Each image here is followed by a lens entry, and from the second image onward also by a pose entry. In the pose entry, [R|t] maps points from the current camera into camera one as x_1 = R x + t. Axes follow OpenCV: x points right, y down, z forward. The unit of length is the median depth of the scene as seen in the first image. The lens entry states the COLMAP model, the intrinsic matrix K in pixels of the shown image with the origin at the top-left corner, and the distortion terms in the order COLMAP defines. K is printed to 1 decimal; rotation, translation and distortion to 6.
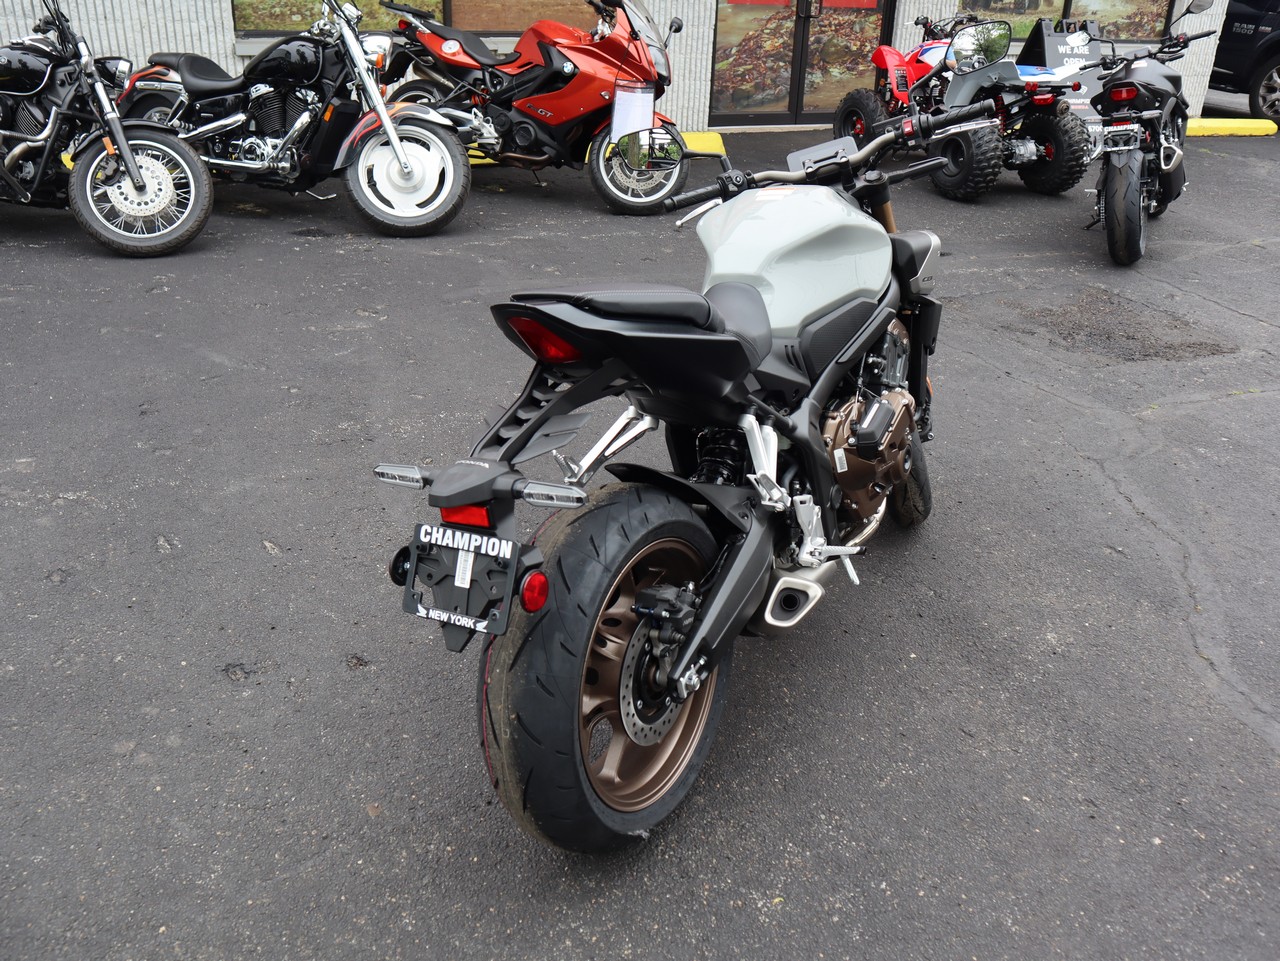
lens RADIAL K [[1112.7, 0, 640.0], [0, 1112.7, 480.5], [0, 0, 1]] dist [-0.121638, 0.126633]
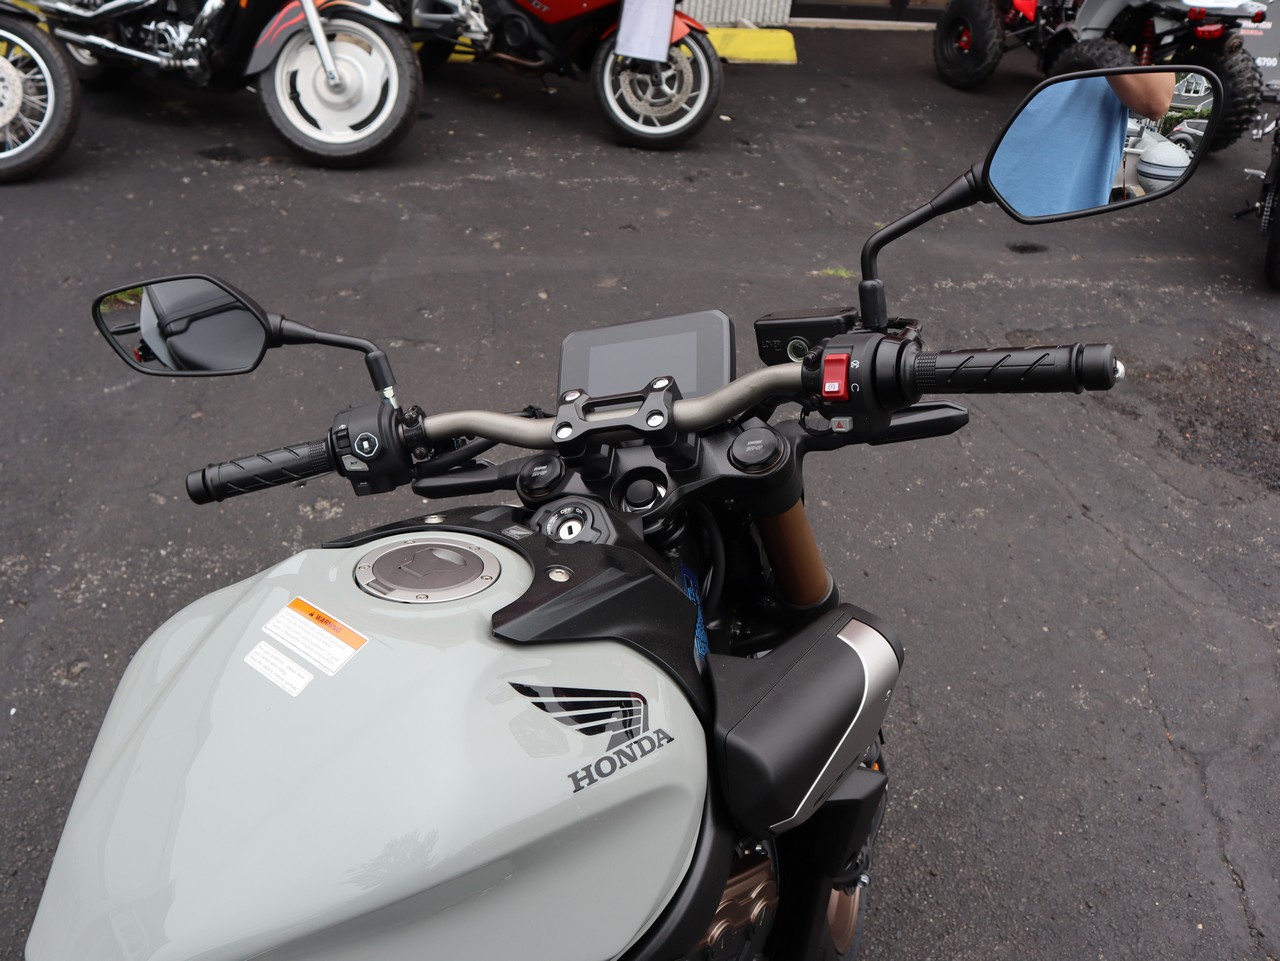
lens RADIAL K [[1036.0, 0, 622.0], [0, 1036.0, 505.5], [0, 0, 1]] dist [-0.135899, 0.087723]
pose [[0.988465, 0.116761, -0.096459, 0.085463], [-0.098176, 0.978951, 0.178932, -0.131024], [0.115320, -0.167398, 0.979122, 0.270162]]
